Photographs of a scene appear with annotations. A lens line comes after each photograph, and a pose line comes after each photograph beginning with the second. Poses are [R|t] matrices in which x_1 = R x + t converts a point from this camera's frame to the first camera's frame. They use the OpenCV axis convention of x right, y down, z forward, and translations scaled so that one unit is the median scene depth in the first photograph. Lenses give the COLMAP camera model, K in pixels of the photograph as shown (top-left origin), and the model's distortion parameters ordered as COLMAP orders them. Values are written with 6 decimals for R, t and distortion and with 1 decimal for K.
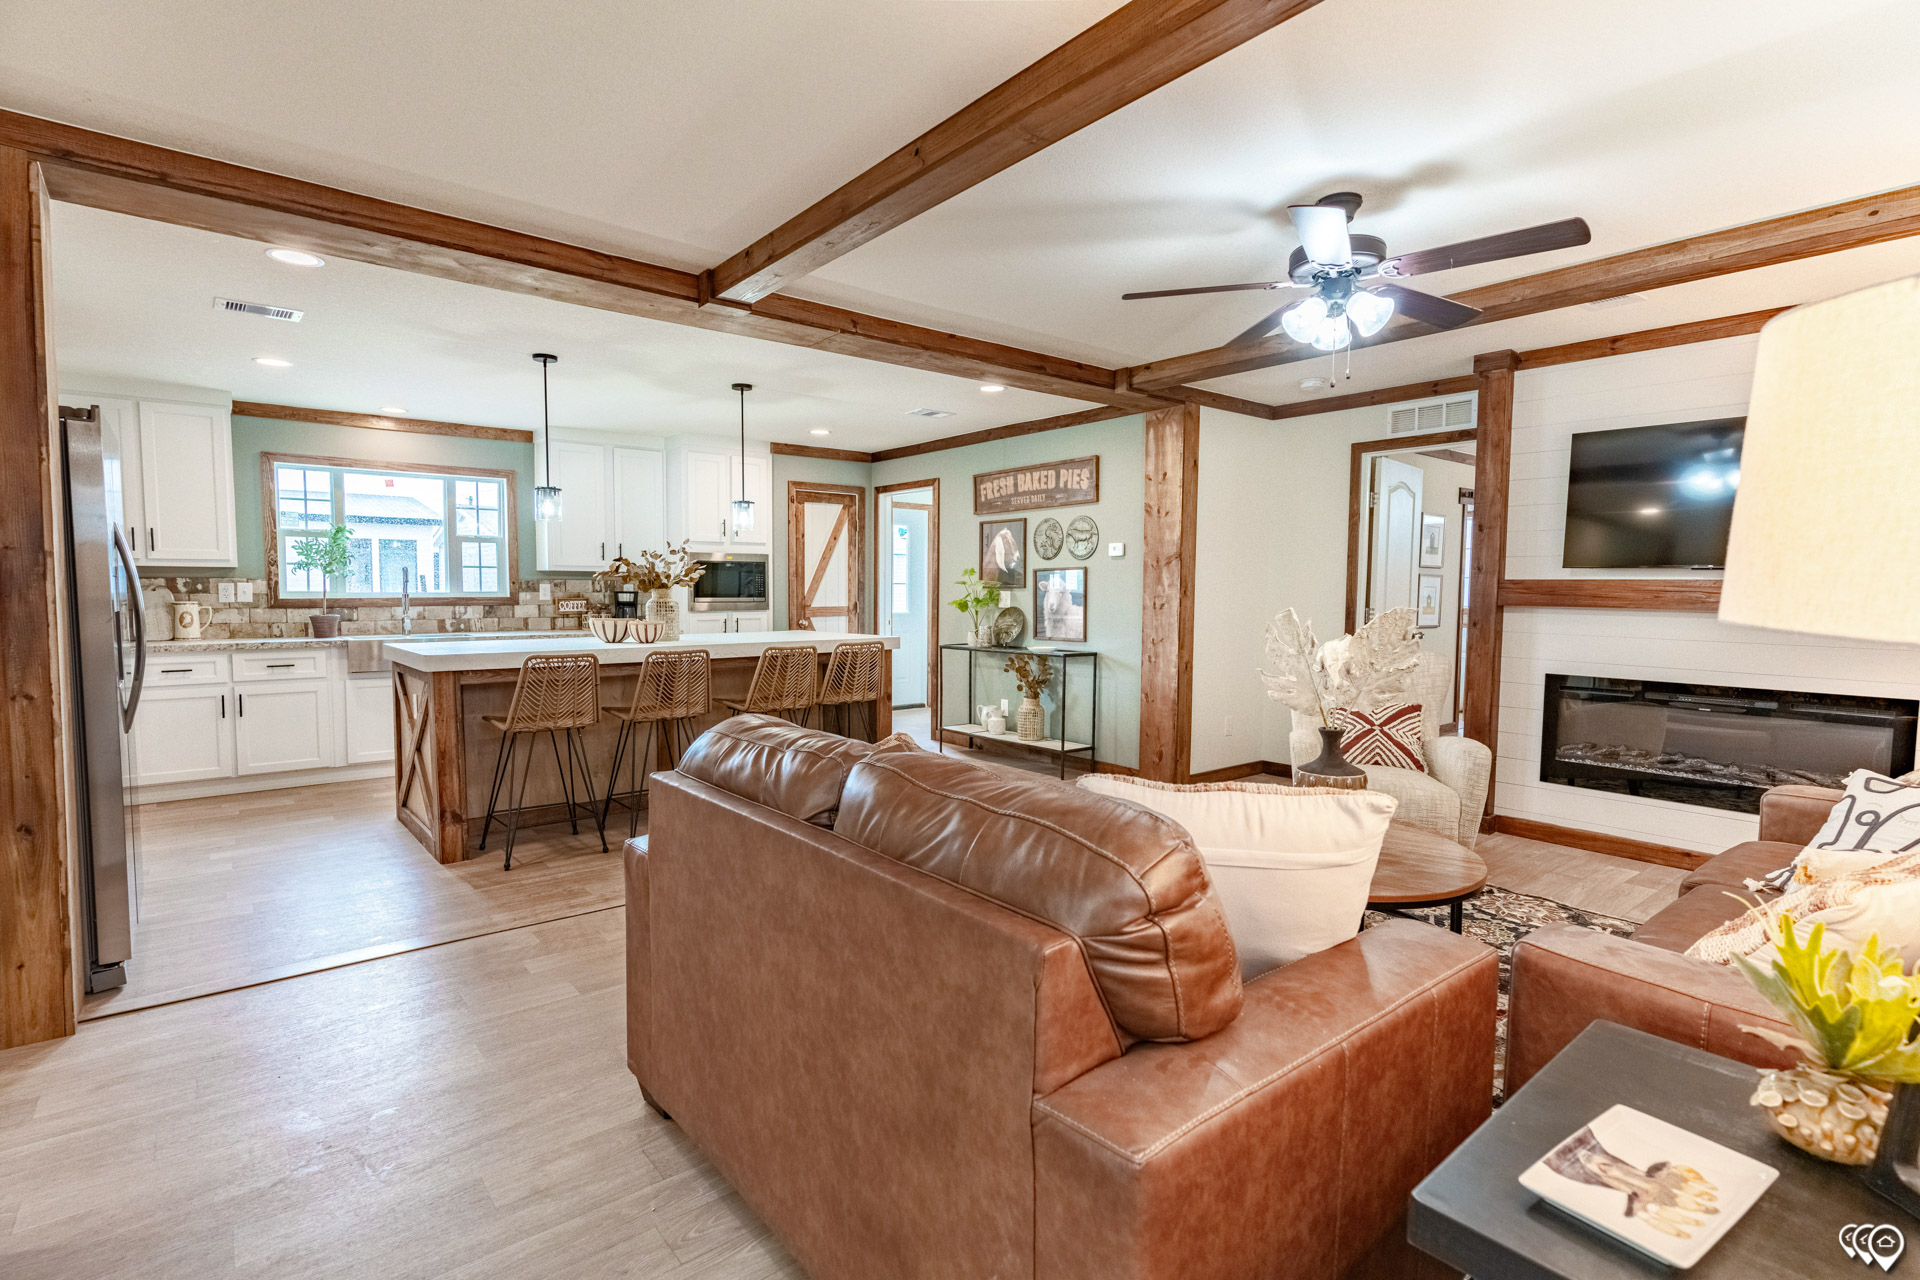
lens RADIAL K [[904.4, 0, 959.0], [0, 904.4, 645.2], [0, 0, 1]] dist [-0.003228, -0.000114]
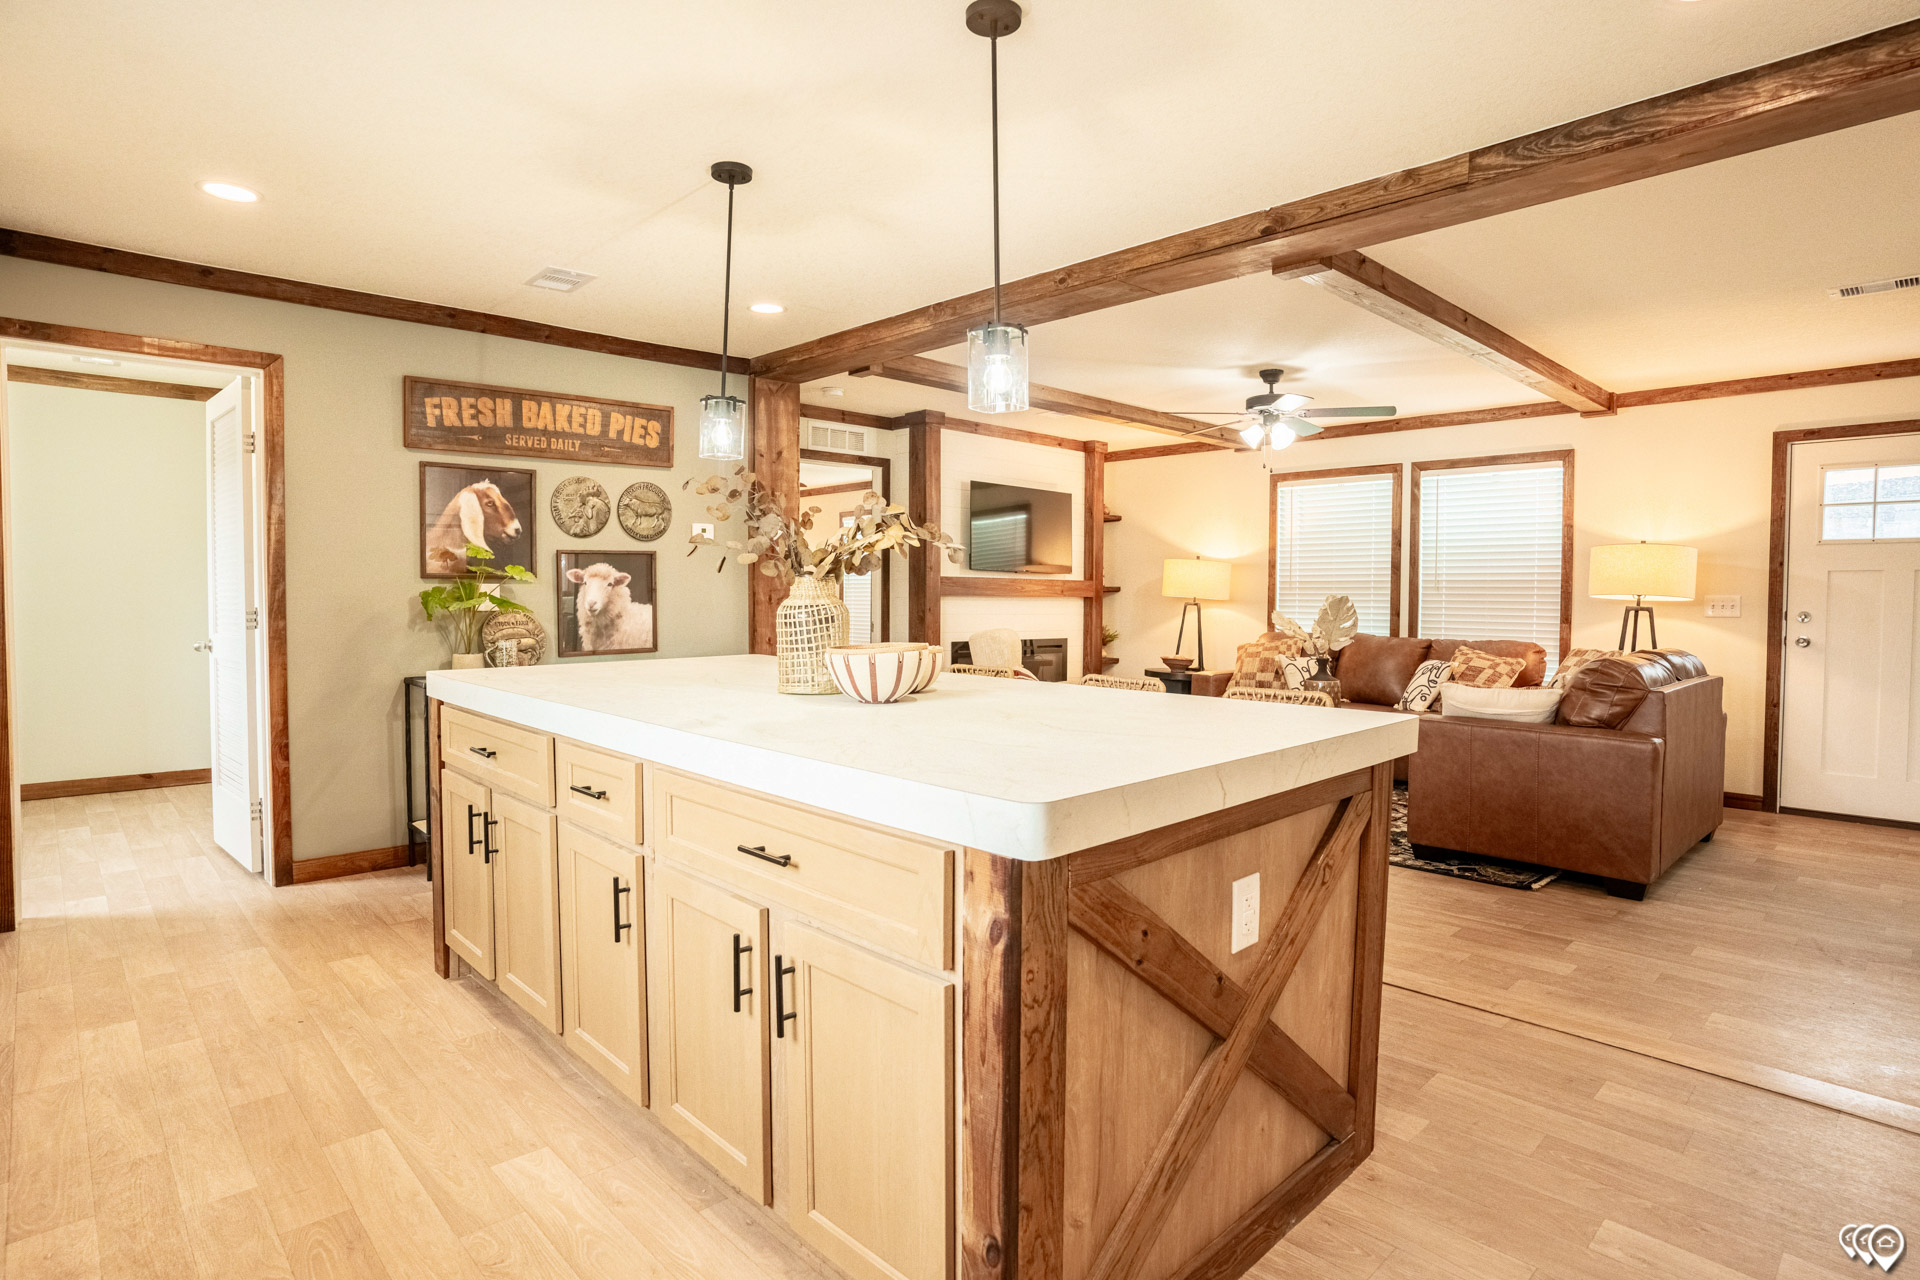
lens RADIAL K [[1008.5, 0, 960.0], [0, 1008.5, 640.0], [0, 0, 1]] dist [-0.095706, 0.048295]
pose [[-0.071776, -0.050702, 0.996131, -0.710295], [0.058314, 0.996786, 0.054937, -0.044762], [-0.995715, 0.062032, -0.068589, 0.818039]]
